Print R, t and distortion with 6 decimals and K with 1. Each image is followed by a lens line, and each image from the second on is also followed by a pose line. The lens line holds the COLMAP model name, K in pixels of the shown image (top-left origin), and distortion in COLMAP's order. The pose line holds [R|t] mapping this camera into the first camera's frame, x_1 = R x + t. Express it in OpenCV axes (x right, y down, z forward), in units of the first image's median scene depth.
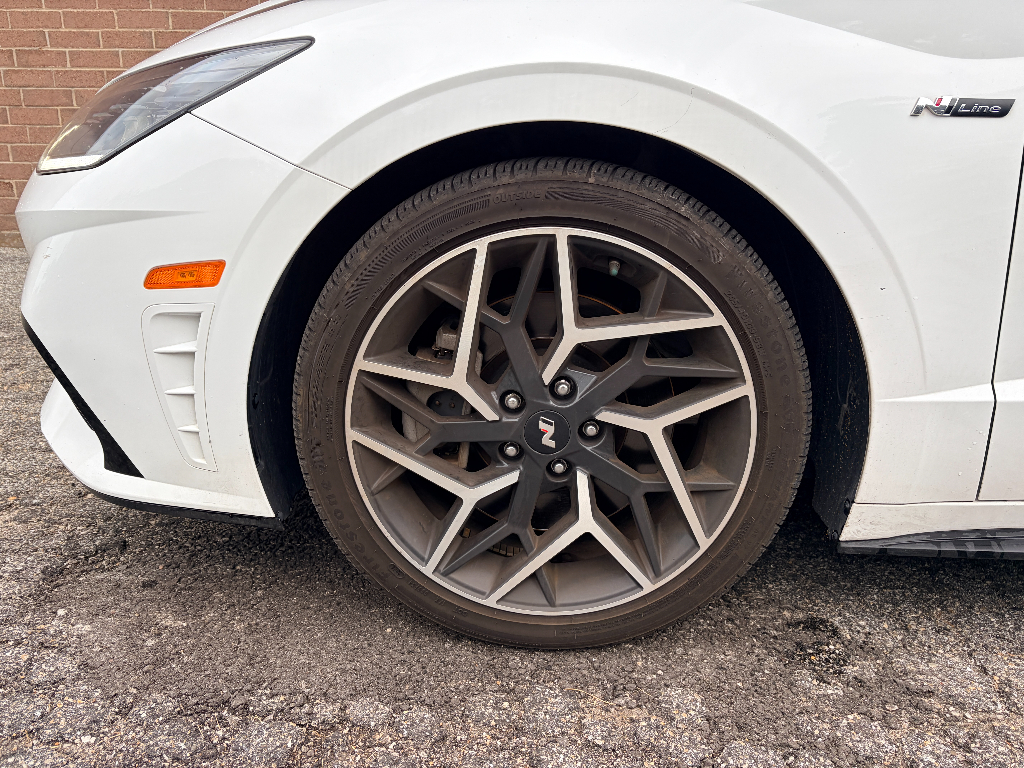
lens RADIAL K [[771.3, 0, 515.5], [0, 771.3, 381.0], [0, 0, 1]] dist [0.048695, -0.046997]
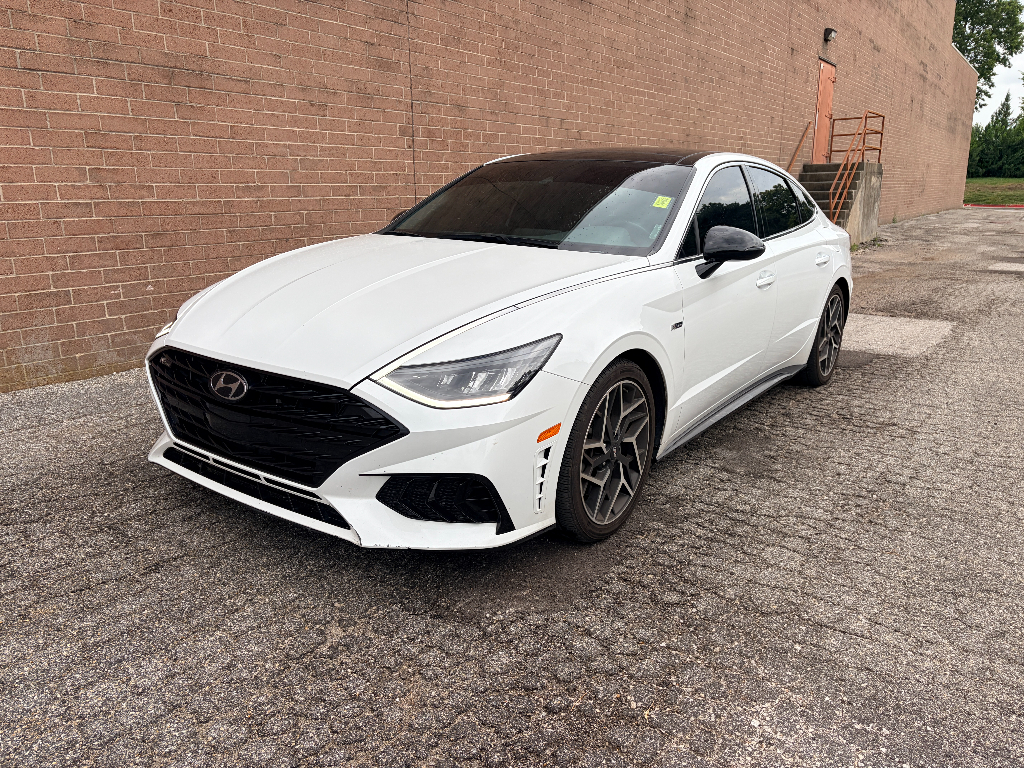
lens RADIAL K [[771.3, 0, 515.3], [0, 771.3, 386.3], [0, 0, 1]] dist [0.048695, -0.046997]
pose [[0.541872, -0.225965, 0.809515, -2.341939], [0.241264, 0.964463, 0.107720, -0.545940], [-0.805088, 0.136936, 0.577133, -0.348147]]
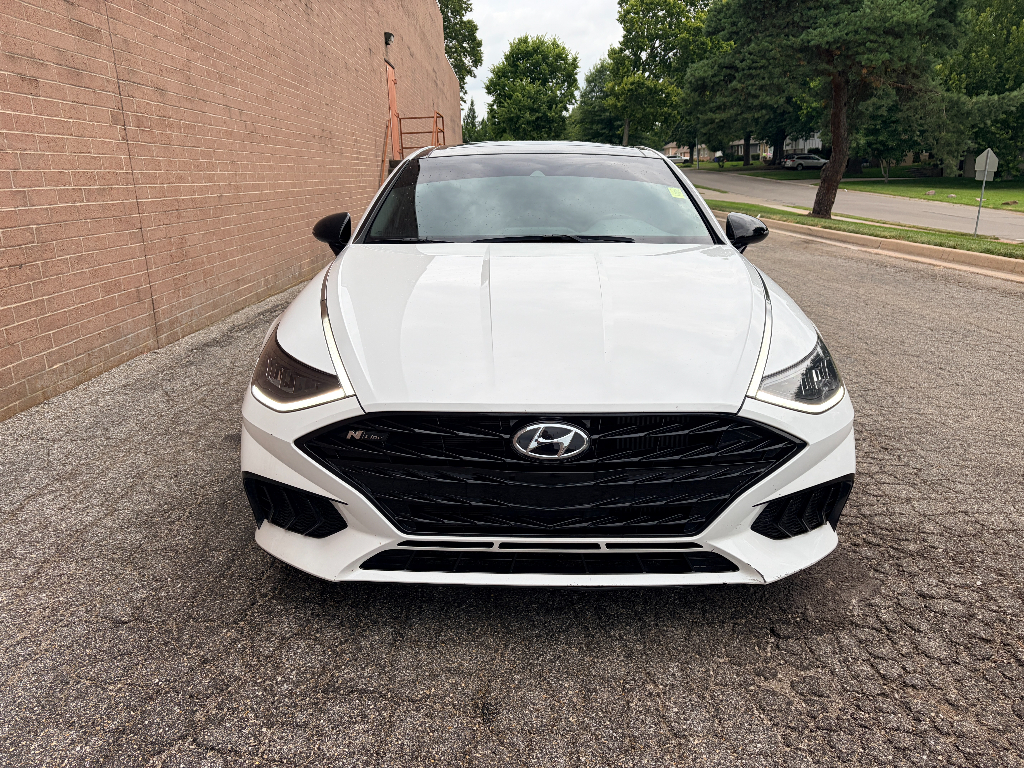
lens RADIAL K [[771.3, 0, 513.2], [0, 771.3, 378.0], [0, 0, 1]] dist [0.048695, -0.046997]
pose [[-0.039827, -0.266309, 0.963064, -2.633516], [0.299159, 0.916439, 0.265788, -1.185071], [-0.953372, 0.298695, 0.043169, 1.780441]]
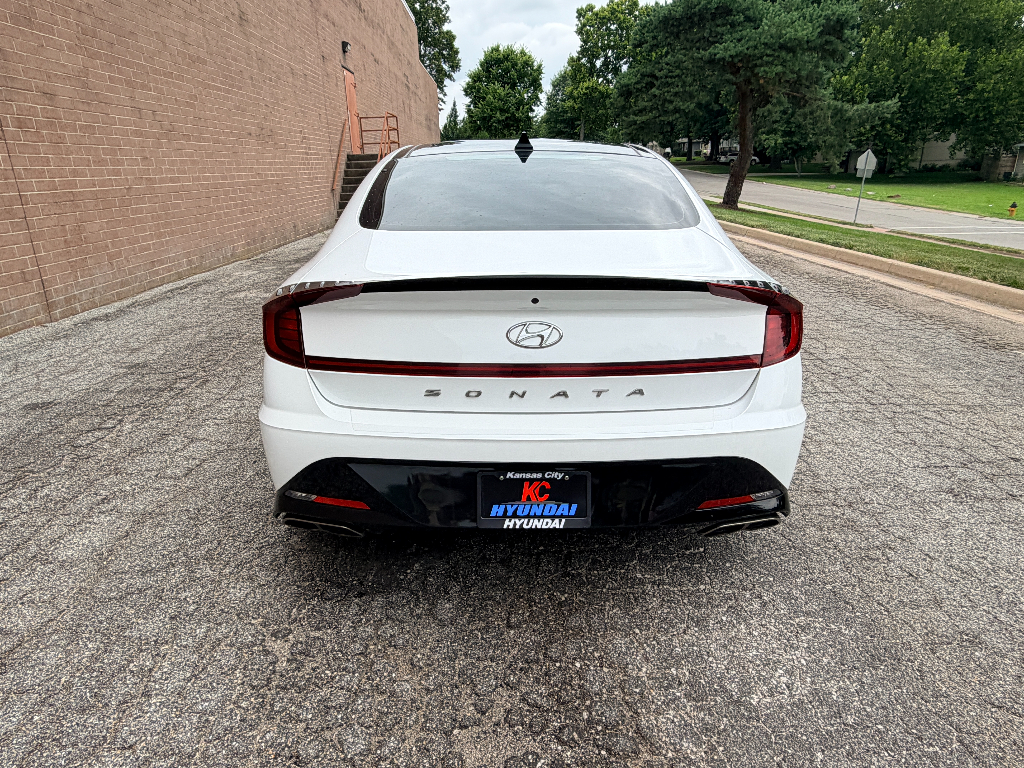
lens RADIAL K [[638.2, 0, 503.3], [0, 638.2, 389.3], [0, 0, 1]] dist [-0.000998, 0.002734]
pose [[-0.044365, -0.343115, 0.938245, -2.484696], [0.290187, 0.894250, 0.340748, -0.856930], [-0.955941, 0.287383, 0.059894, 0.510536]]
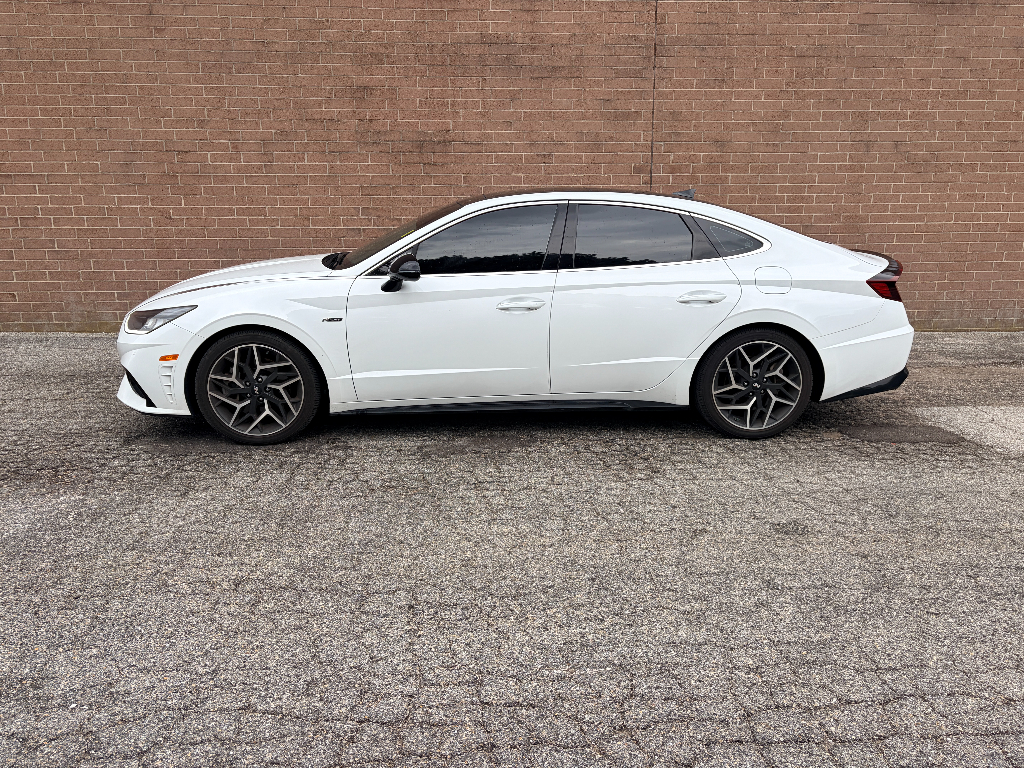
lens RADIAL K [[771.3, 0, 512.0], [0, 771.3, 381.9], [0, 0, 1]] dist [0.048695, -0.046997]
pose [[0.993826, -0.040759, 0.103189, 1.023481], [0.047205, 0.997032, -0.060819, 0.352723], [-0.100404, 0.065315, 0.992801, -3.473101]]
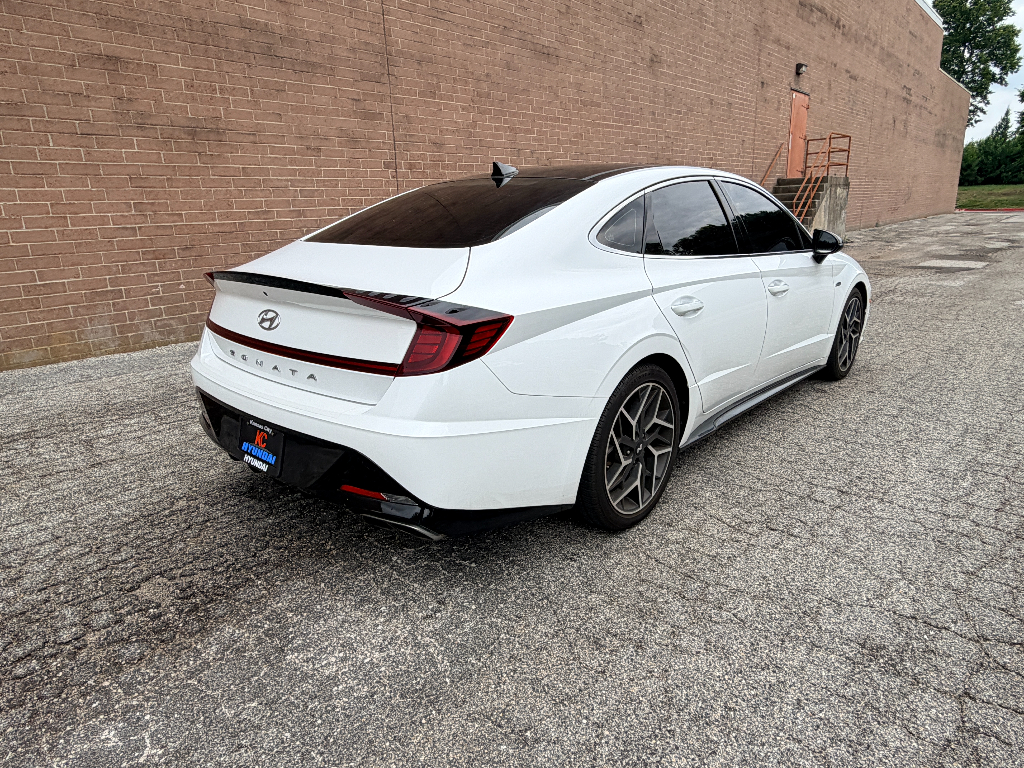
lens RADIAL K [[638.2, 0, 509.0], [0, 638.2, 387.1], [0, 0, 1]] dist [-0.000998, 0.002734]
pose [[0.628476, -0.245507, 0.738068, -2.028011], [0.248763, 0.962487, 0.108331, -0.191828], [-0.736977, 0.115520, 0.665973, -1.585072]]
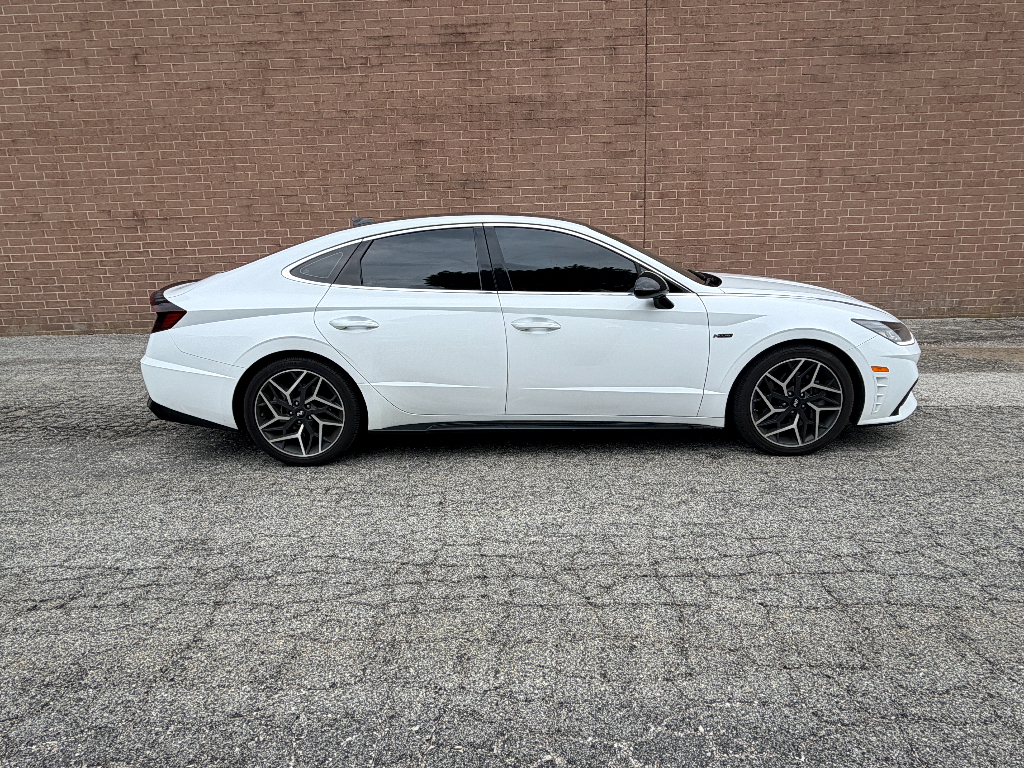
lens RADIAL K [[638.2, 0, 505.6], [0, 638.2, 387.3], [0, 0, 1]] dist [-0.000998, 0.002734]
pose [[0.998192, -0.055371, 0.023369, 1.207544], [0.056370, 0.997418, -0.044503, 0.521811], [-0.020844, 0.045740, 0.998736, -4.020082]]
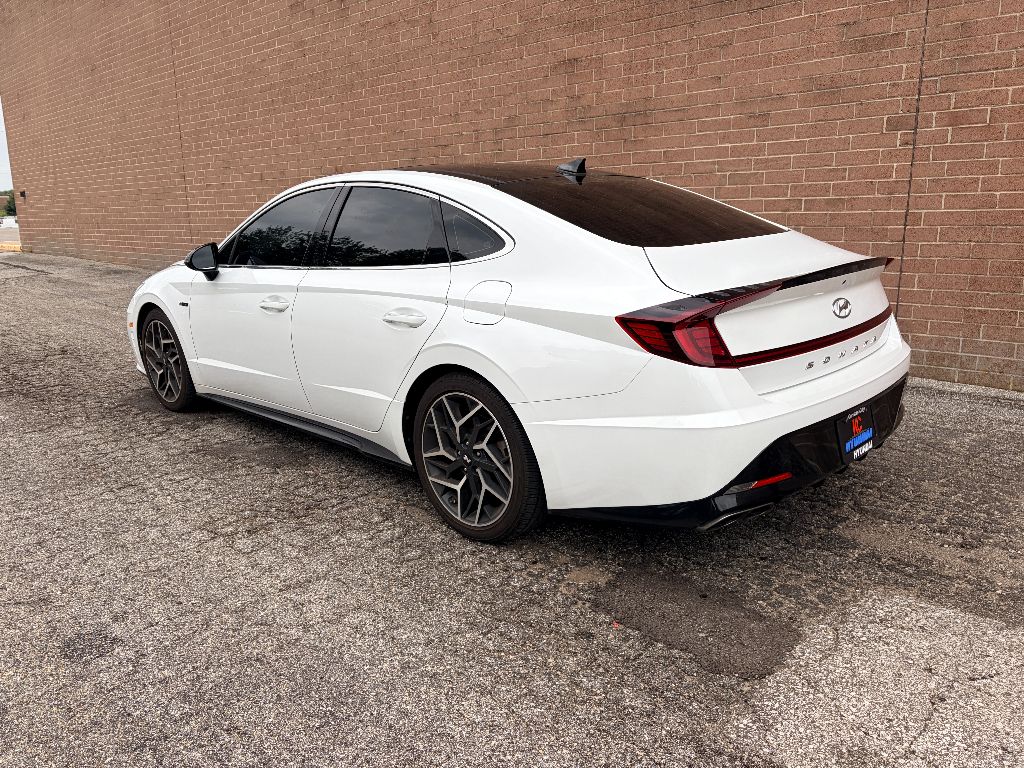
lens RADIAL K [[771.3, 0, 511.7], [0, 771.3, 390.1], [0, 0, 1]] dist [0.048695, -0.046997]
pose [[0.741478, 0.126922, -0.658863, 4.968892], [-0.155948, 0.987655, 0.014758, -0.166917], [0.652603, 0.091806, 0.752118, -1.266265]]
